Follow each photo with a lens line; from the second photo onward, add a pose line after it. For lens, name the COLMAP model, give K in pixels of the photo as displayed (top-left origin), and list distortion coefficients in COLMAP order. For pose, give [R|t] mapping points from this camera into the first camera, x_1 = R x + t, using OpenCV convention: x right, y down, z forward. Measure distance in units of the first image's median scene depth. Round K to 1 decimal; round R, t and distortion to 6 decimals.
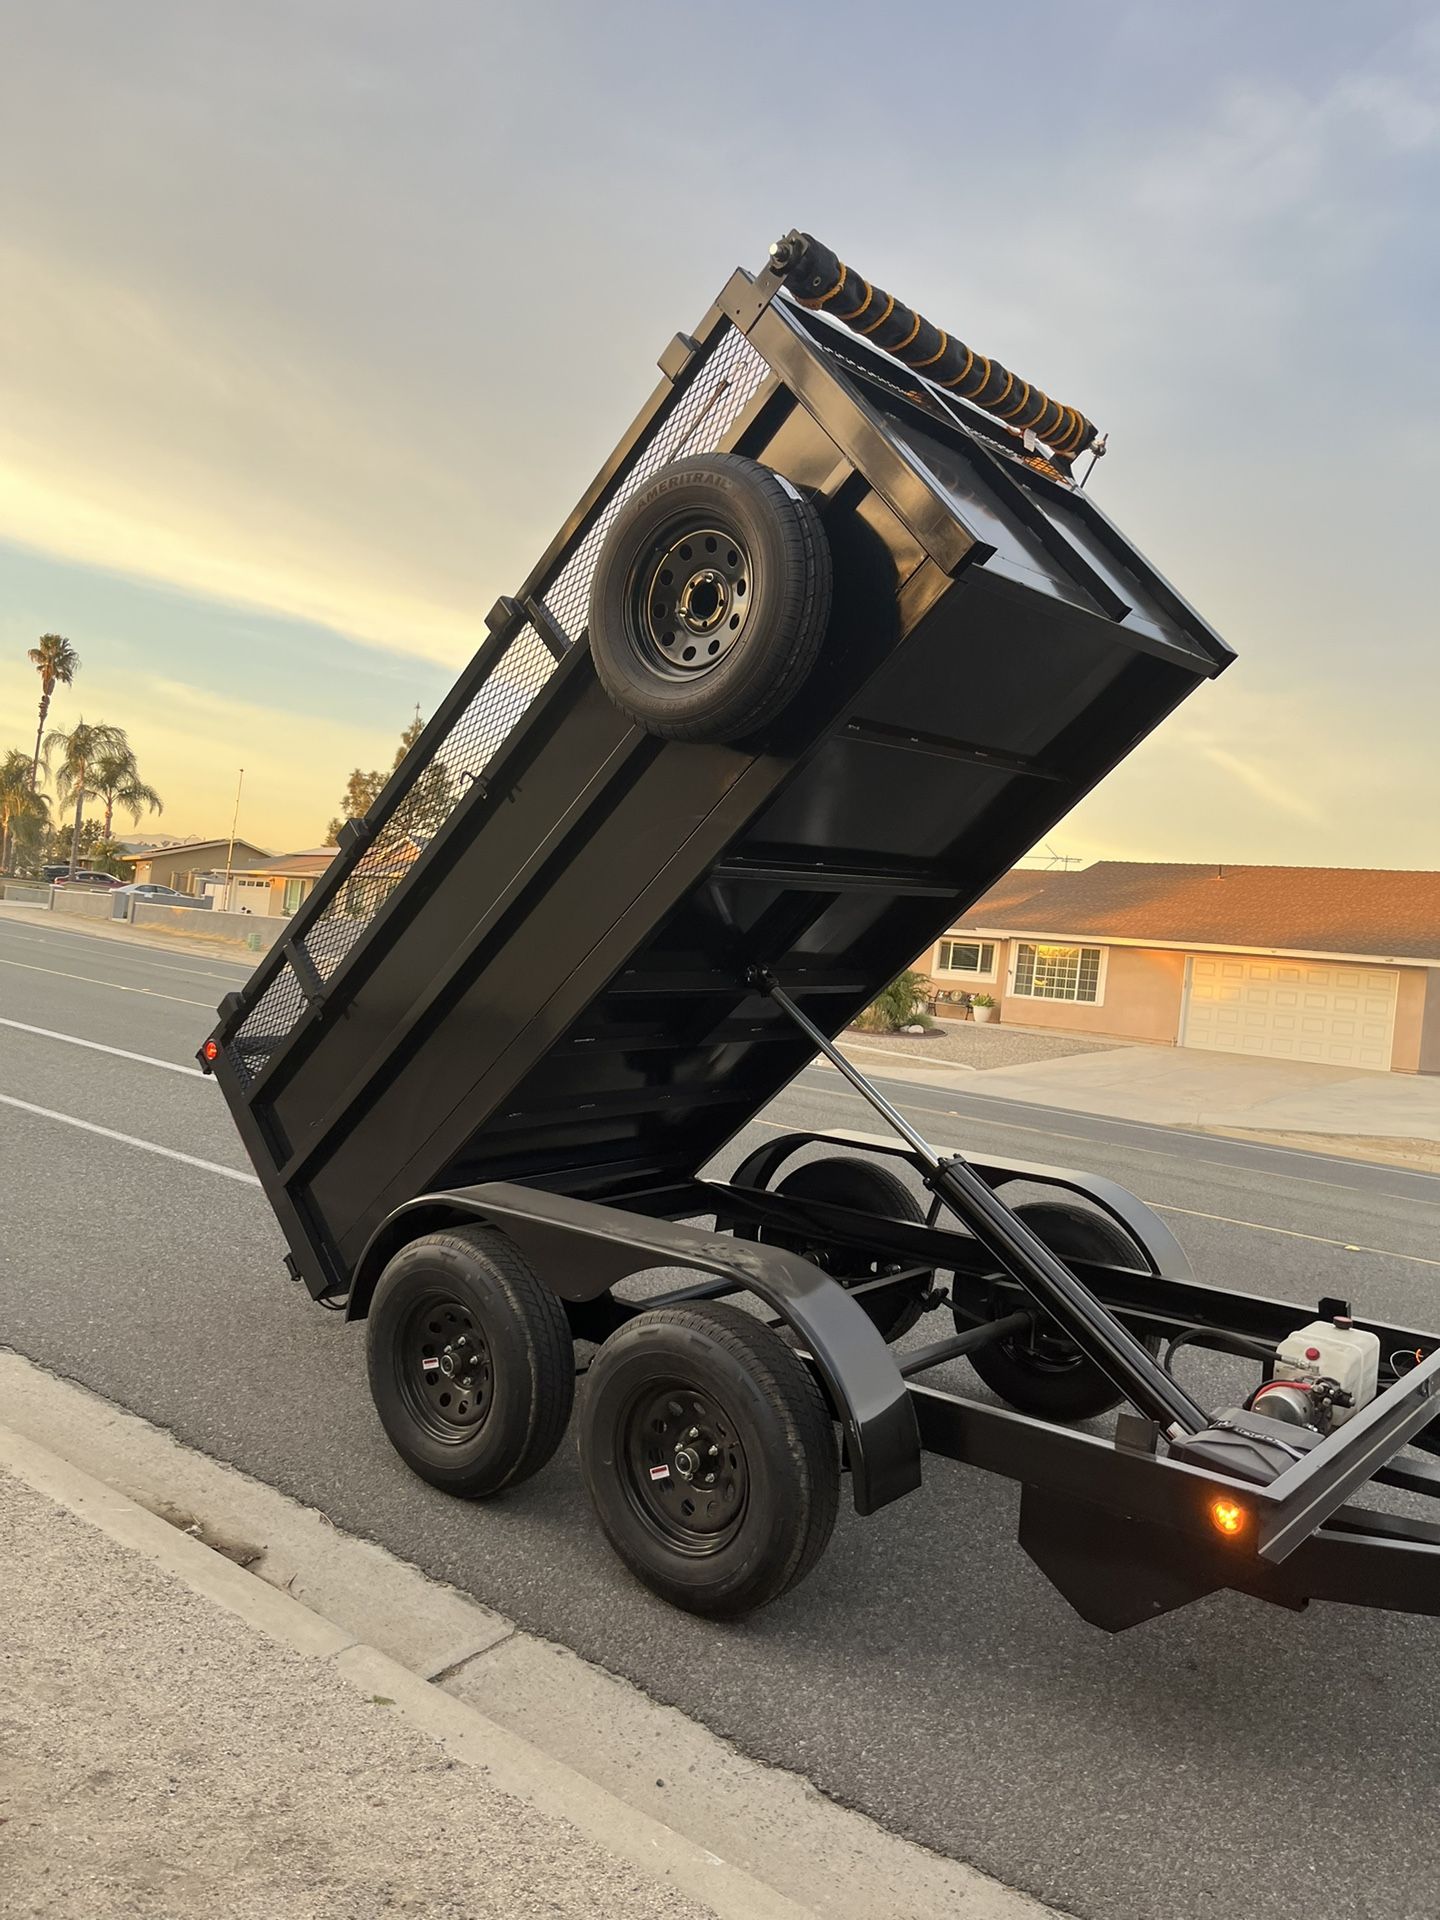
lens RADIAL K [[1449.2, 0, 720.0], [0, 1449.2, 960.0], [0, 0, 1]] dist [-0.000227, -0.001724]
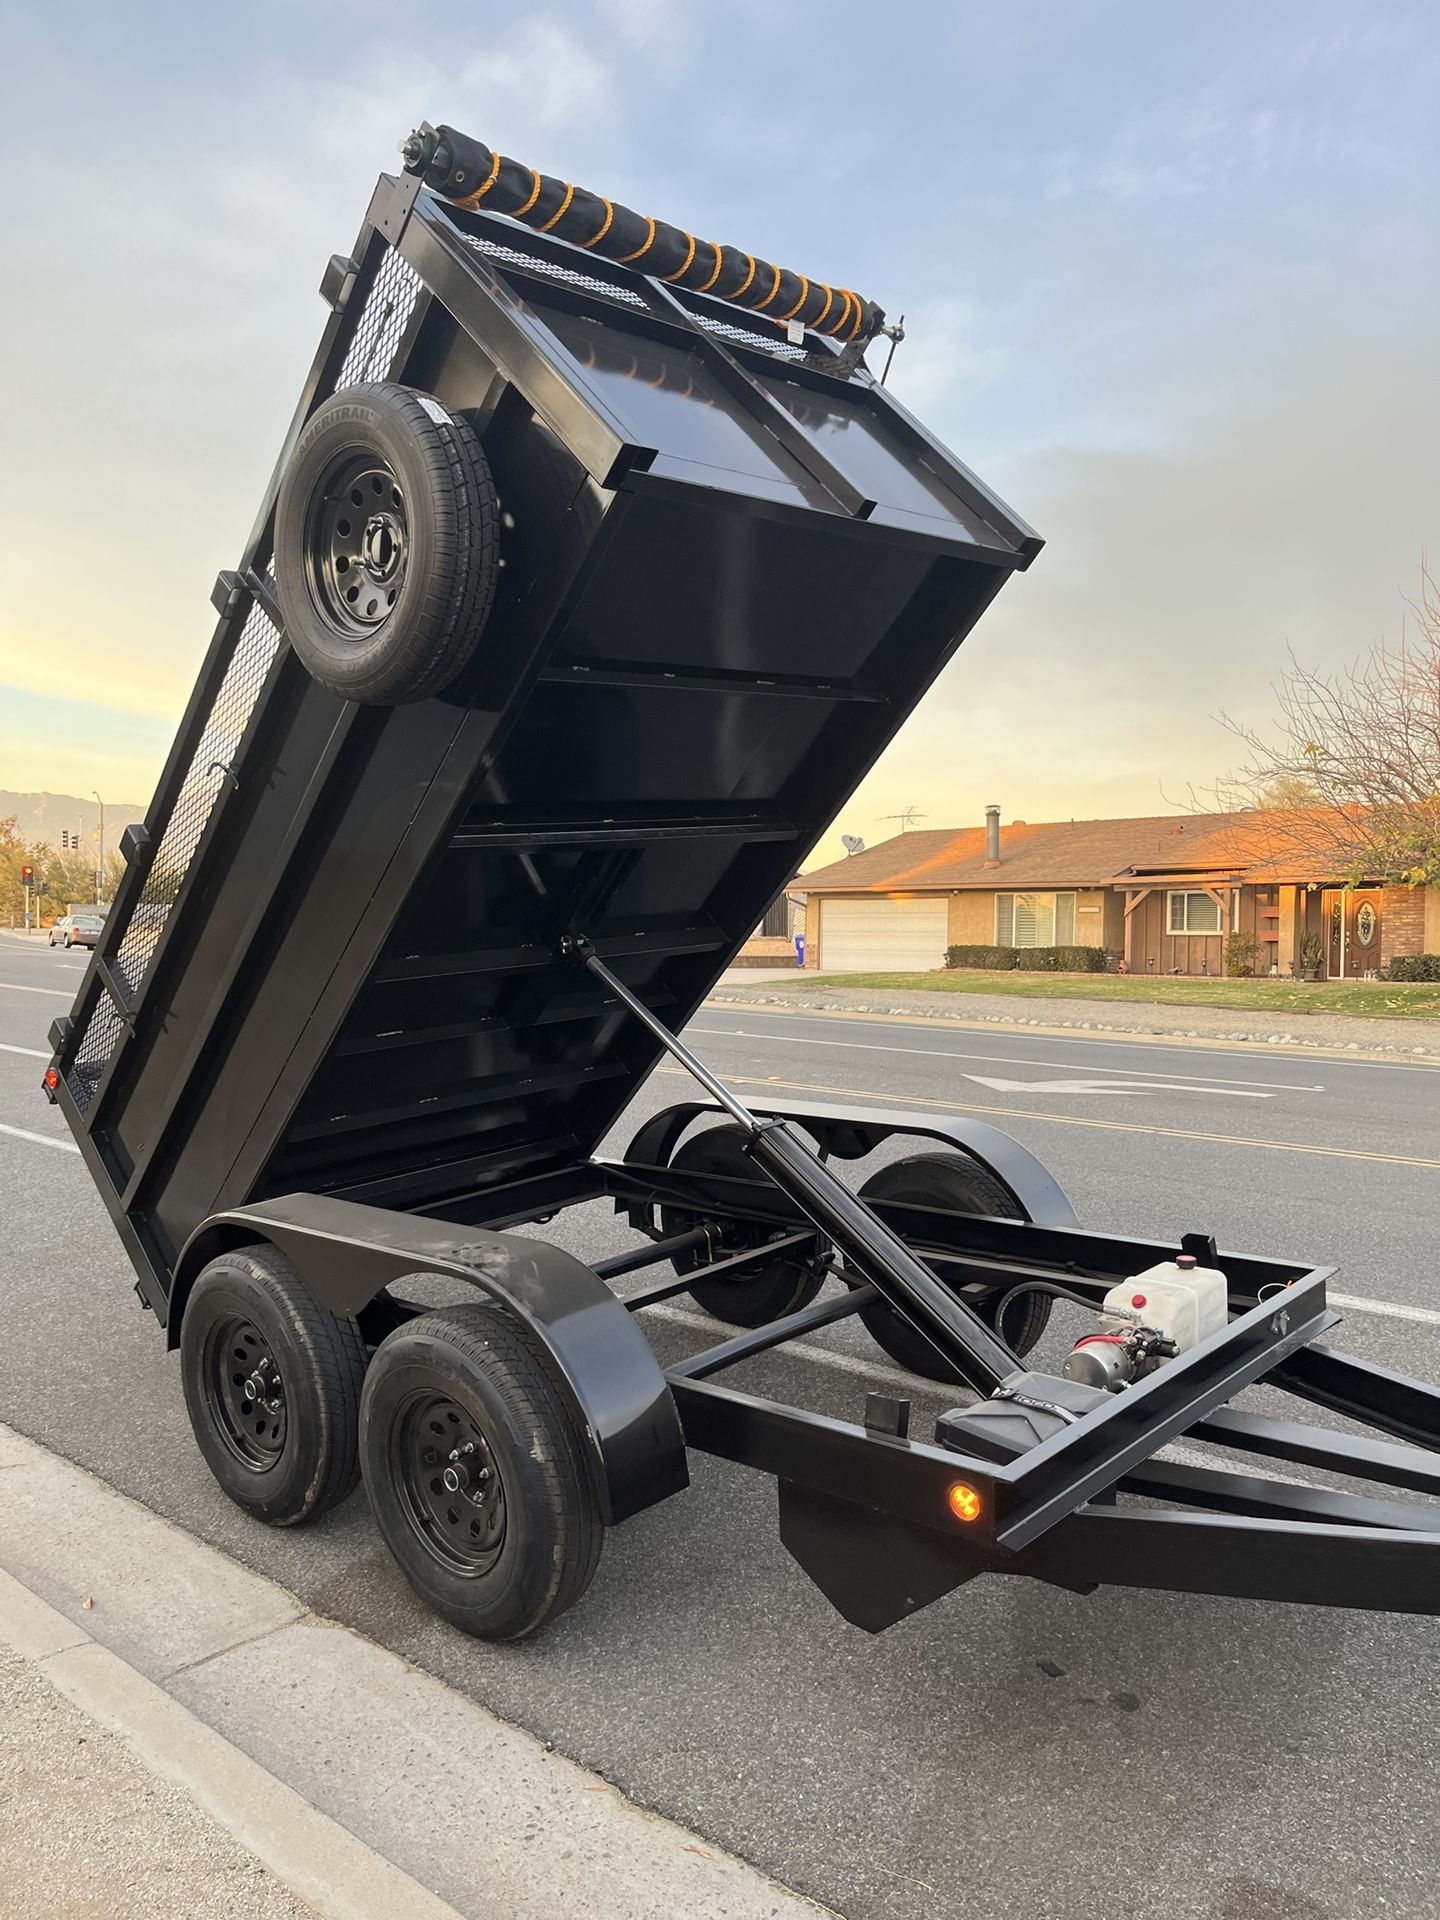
lens RADIAL K [[1454.3, 0, 751.5], [0, 1454.3, 973.2], [0, 0, 1]] dist [0.006554, 0.004560]
pose [[0.993333, -0.102253, -0.053240, 0.224703], [0.104077, 0.994031, 0.032706, 0.011517], [0.049578, -0.038029, 0.998046, 0.079787]]
